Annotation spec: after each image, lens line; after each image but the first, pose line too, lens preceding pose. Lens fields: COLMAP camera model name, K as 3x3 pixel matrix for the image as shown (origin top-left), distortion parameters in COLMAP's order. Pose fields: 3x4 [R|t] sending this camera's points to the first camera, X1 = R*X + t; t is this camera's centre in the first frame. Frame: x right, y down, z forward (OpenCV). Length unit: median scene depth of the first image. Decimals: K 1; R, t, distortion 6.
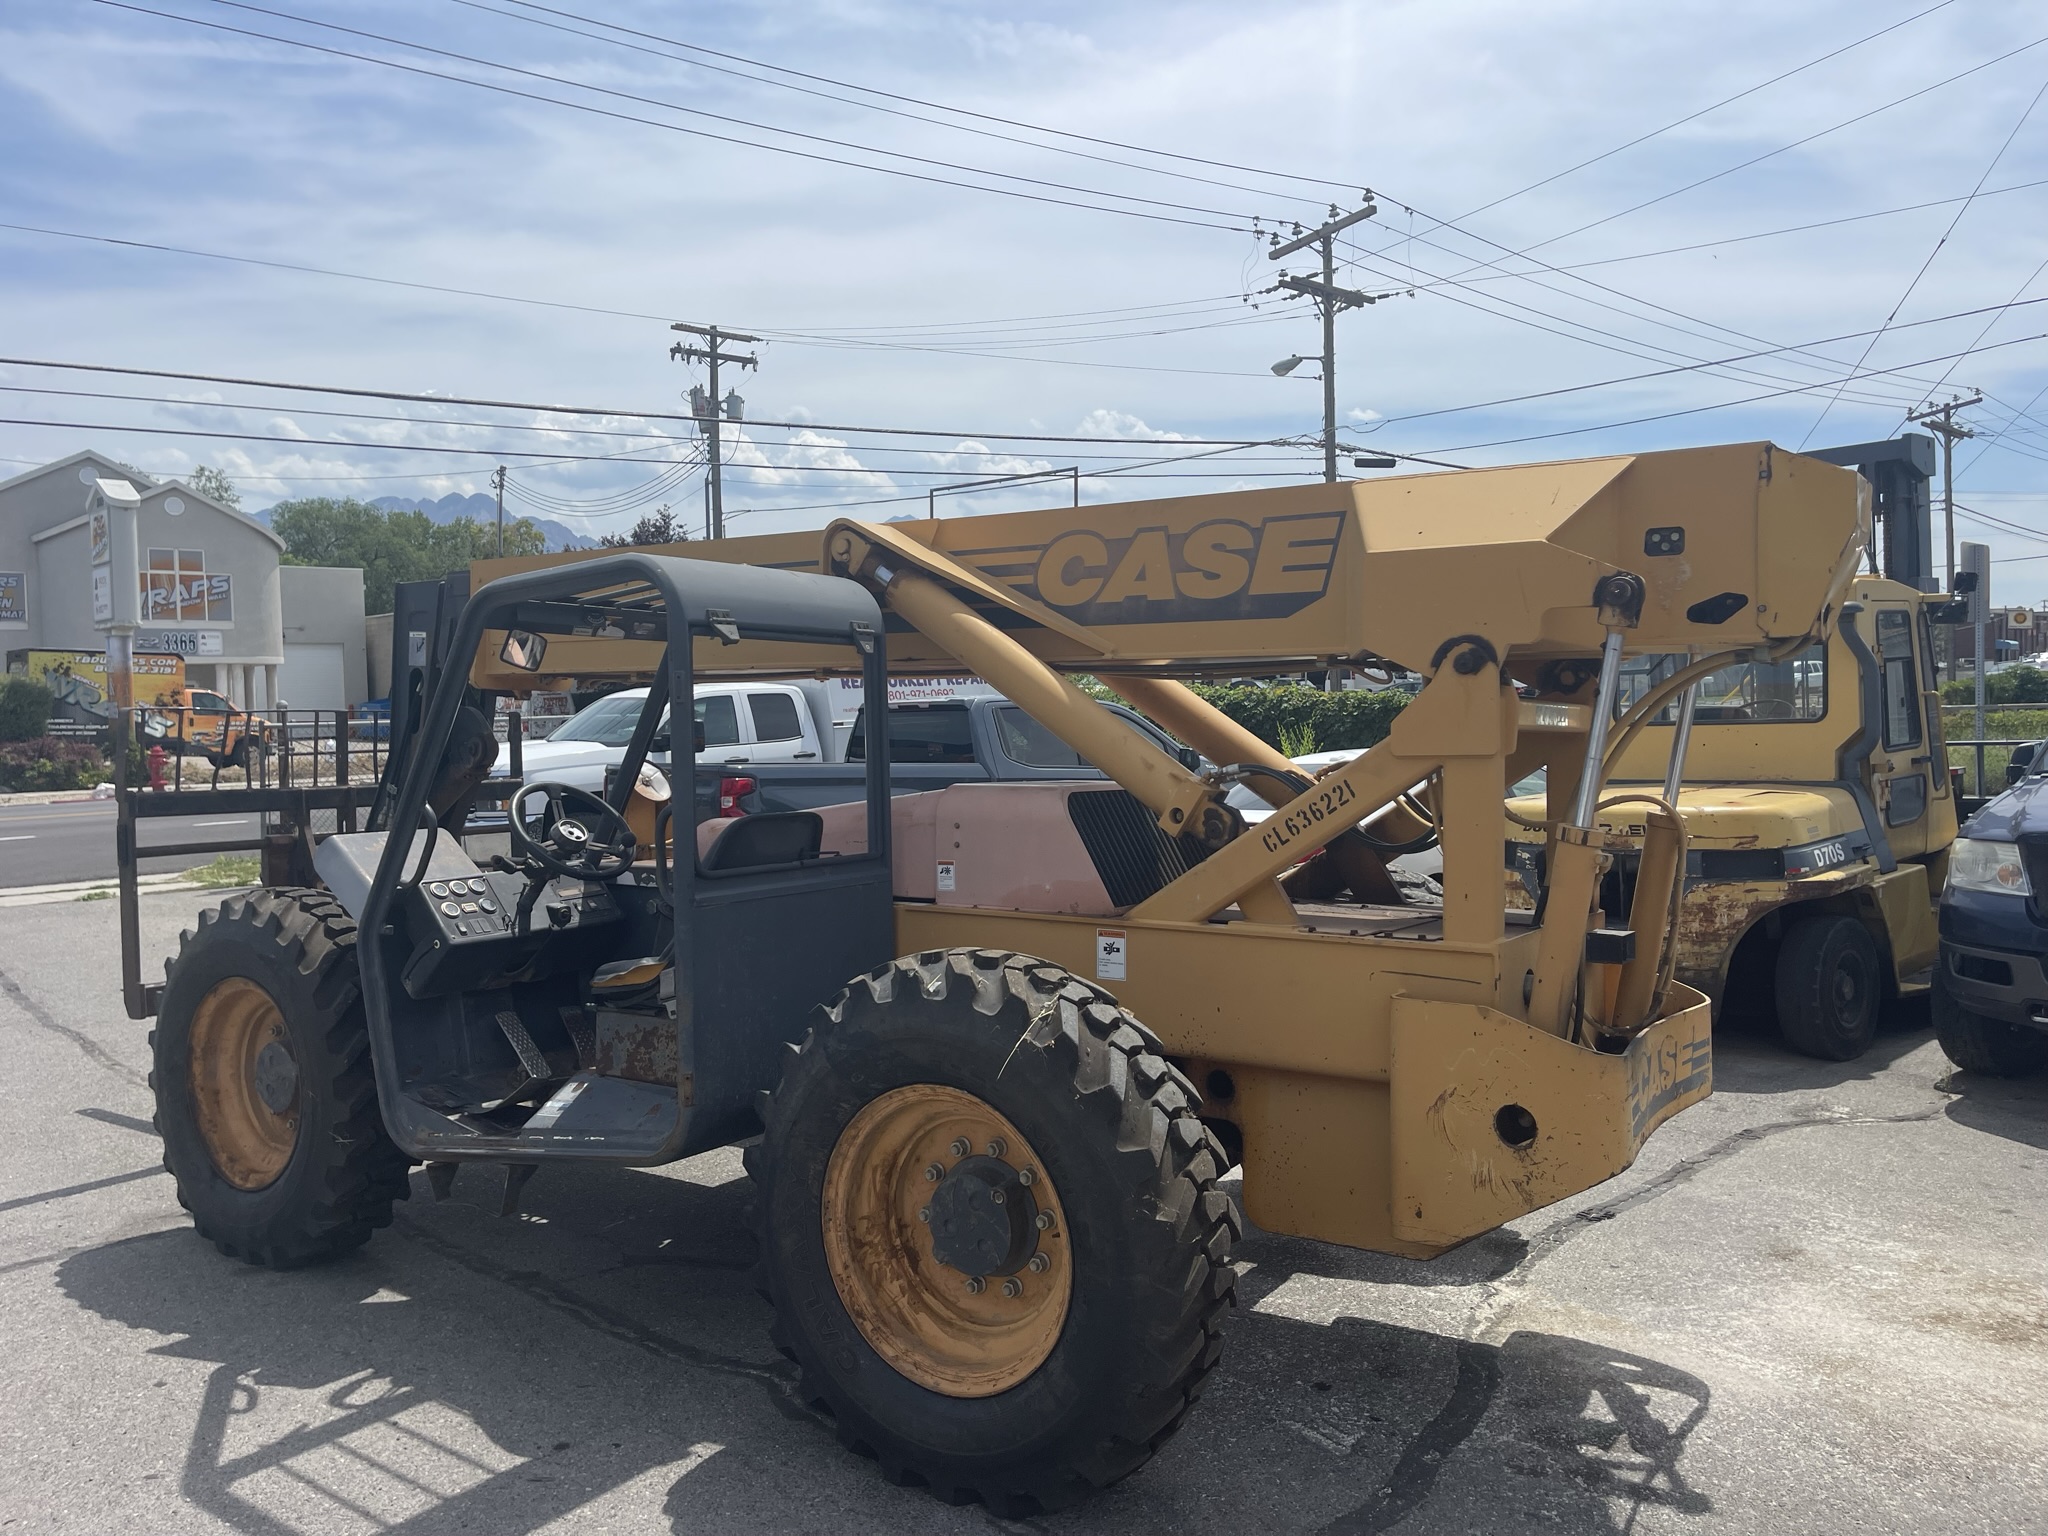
lens RADIAL K [[1528.0, 0, 1023.0], [0, 1528.0, 746.1], [0, 0, 1]] dist [0.066293, -0.091709]
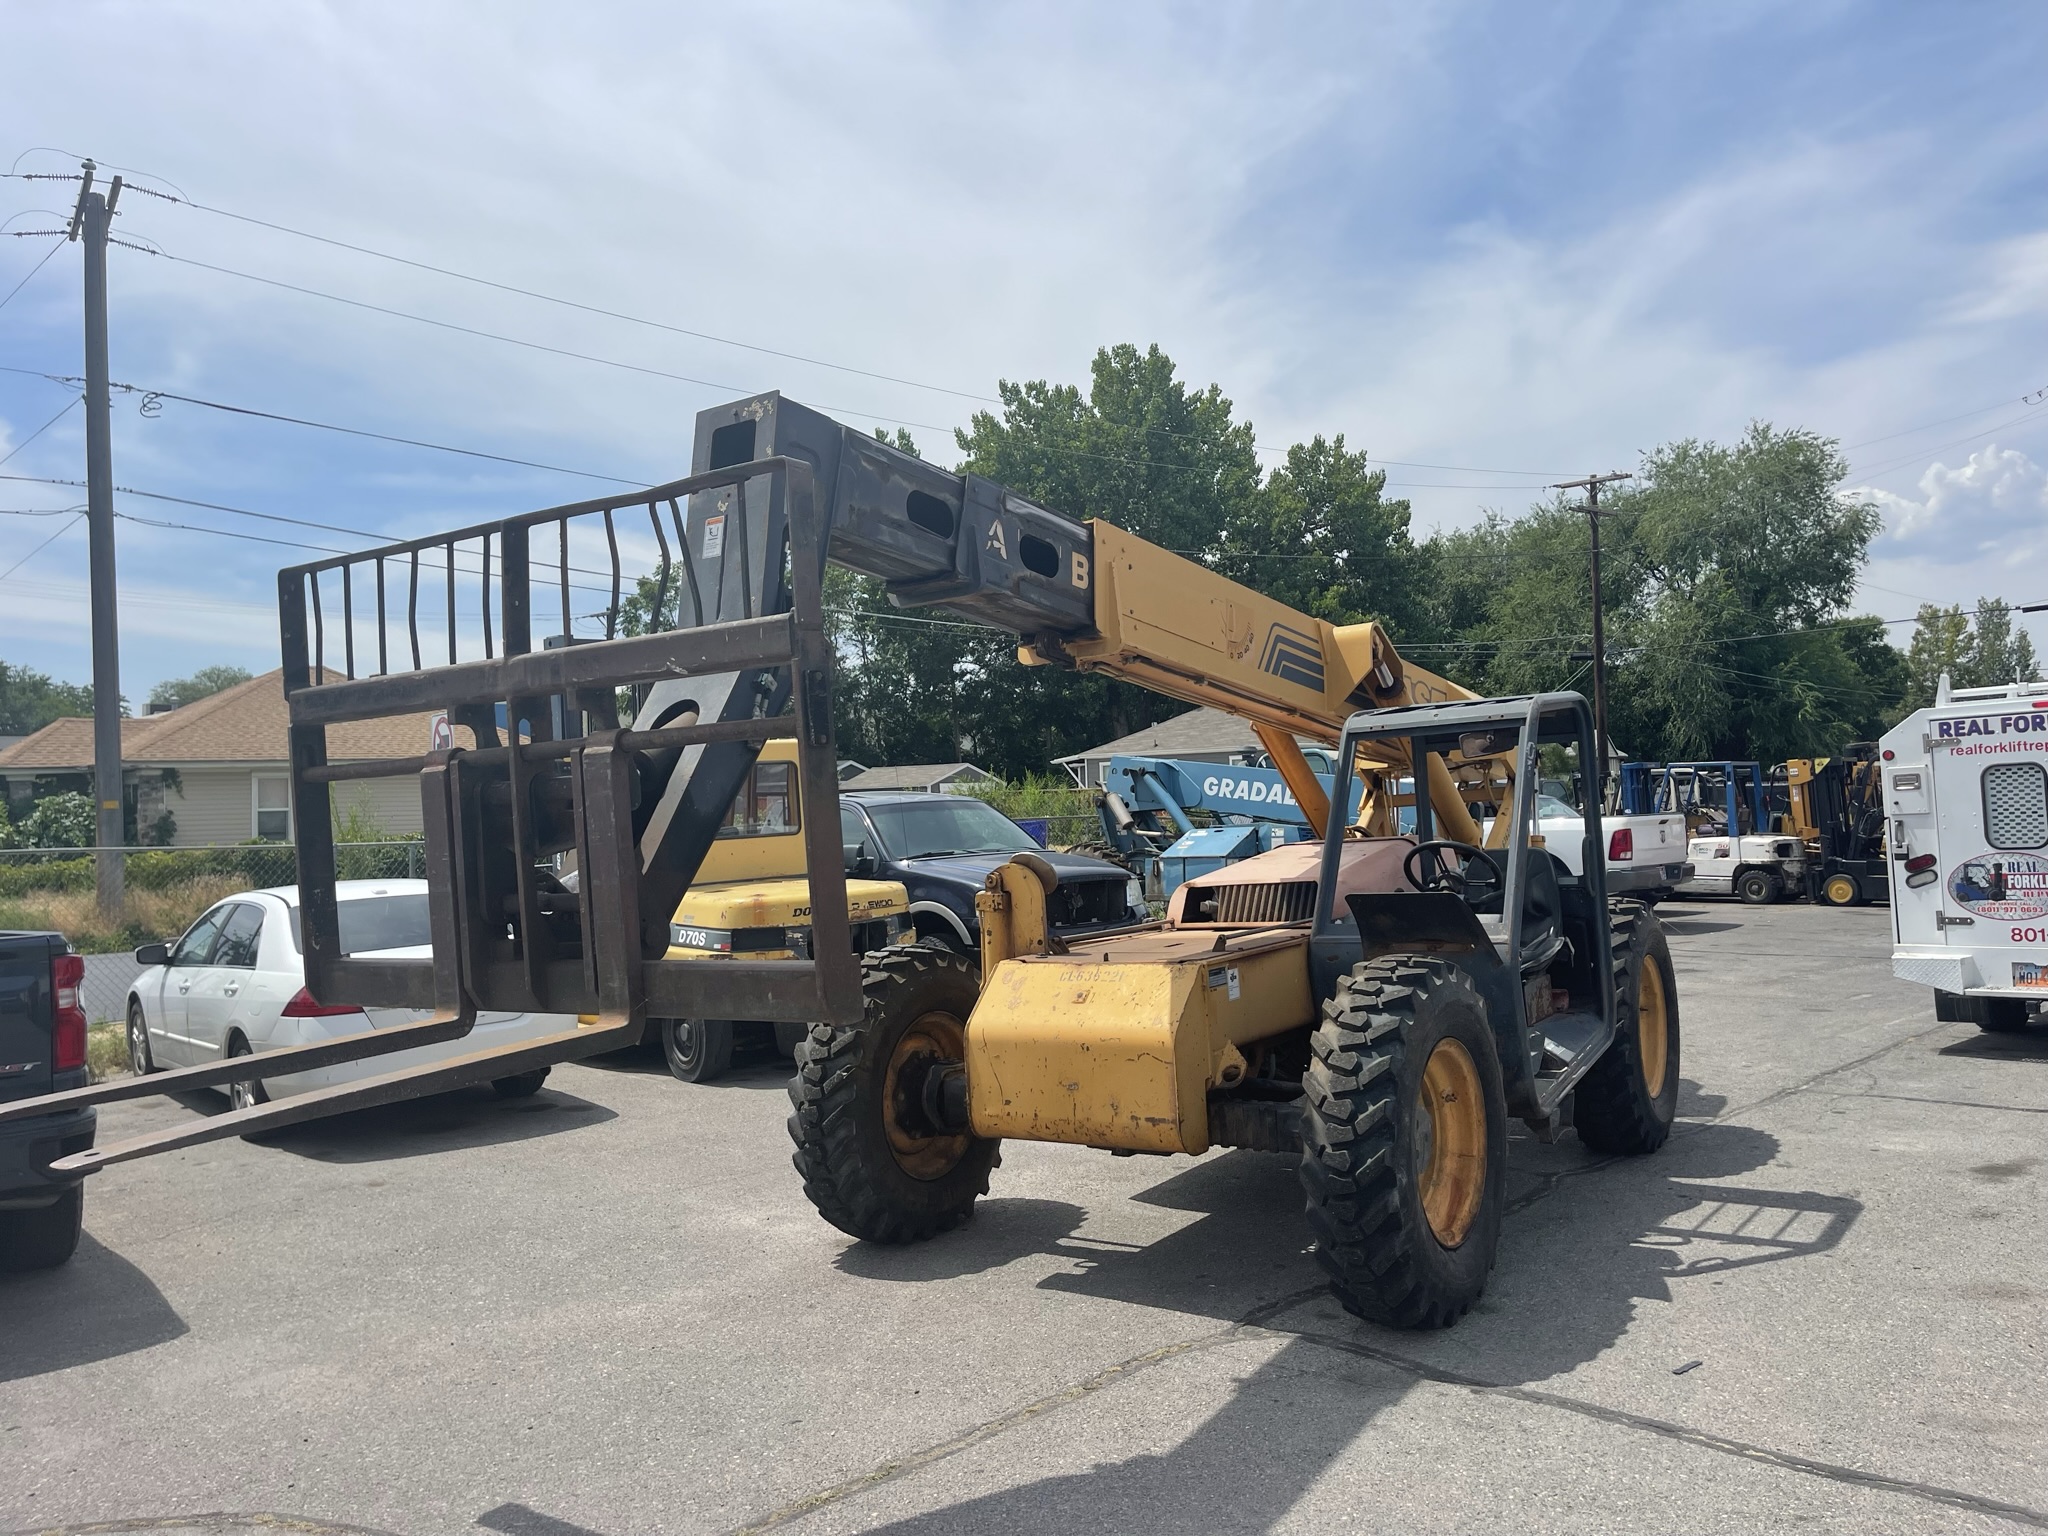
lens RADIAL K [[1528.0, 0, 1001.2], [0, 1528.0, 767.0], [0, 0, 1]] dist [0.066293, -0.091709]
pose [[0.023791, 0.050612, 0.998435, -1.786844], [0.053477, 0.997223, -0.051825, 0.009670], [-0.998286, 0.054626, 0.021018, 1.455141]]
